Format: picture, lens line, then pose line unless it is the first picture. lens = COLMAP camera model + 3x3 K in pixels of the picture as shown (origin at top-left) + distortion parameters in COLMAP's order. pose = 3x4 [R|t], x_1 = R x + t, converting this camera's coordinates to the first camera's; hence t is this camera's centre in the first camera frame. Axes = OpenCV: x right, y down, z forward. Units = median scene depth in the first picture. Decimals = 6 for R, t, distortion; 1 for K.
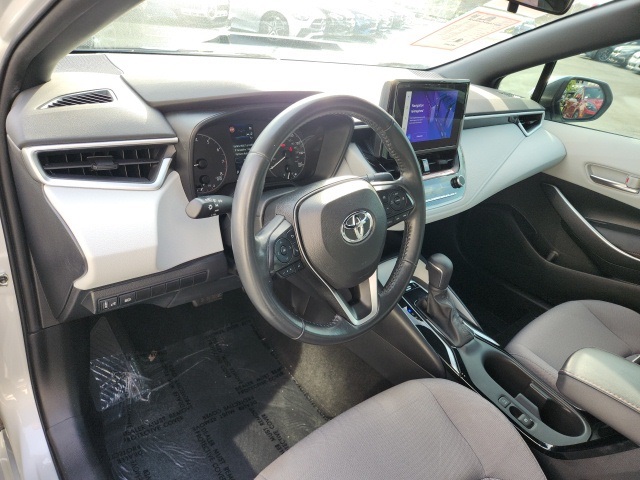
lens RADIAL K [[425.1, 0, 320.4], [0, 425.1, 246.3], [0, 0, 1]] dist [0.071087, -0.058284]
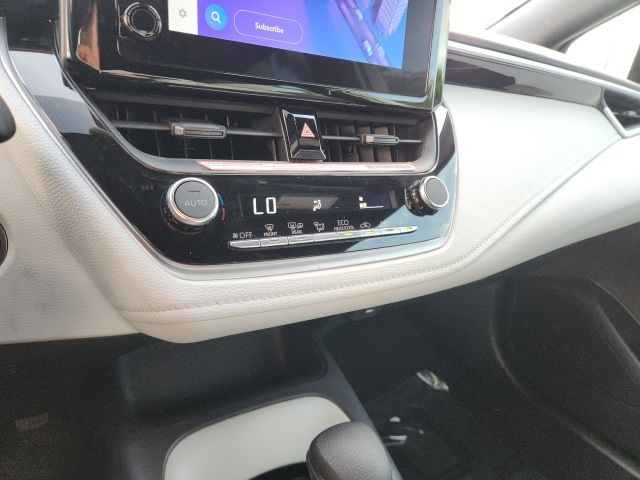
lens RADIAL K [[413.2, 0, 324.6], [0, 413.2, 238.5], [0, 0, 1]] dist [0.064632, -0.059060]
pose [[0.987843, 0.046189, -0.148433, 0.292035], [-0.069774, 0.984995, -0.157849, -0.062281], [0.138915, 0.166287, 0.976244, 0.676610]]
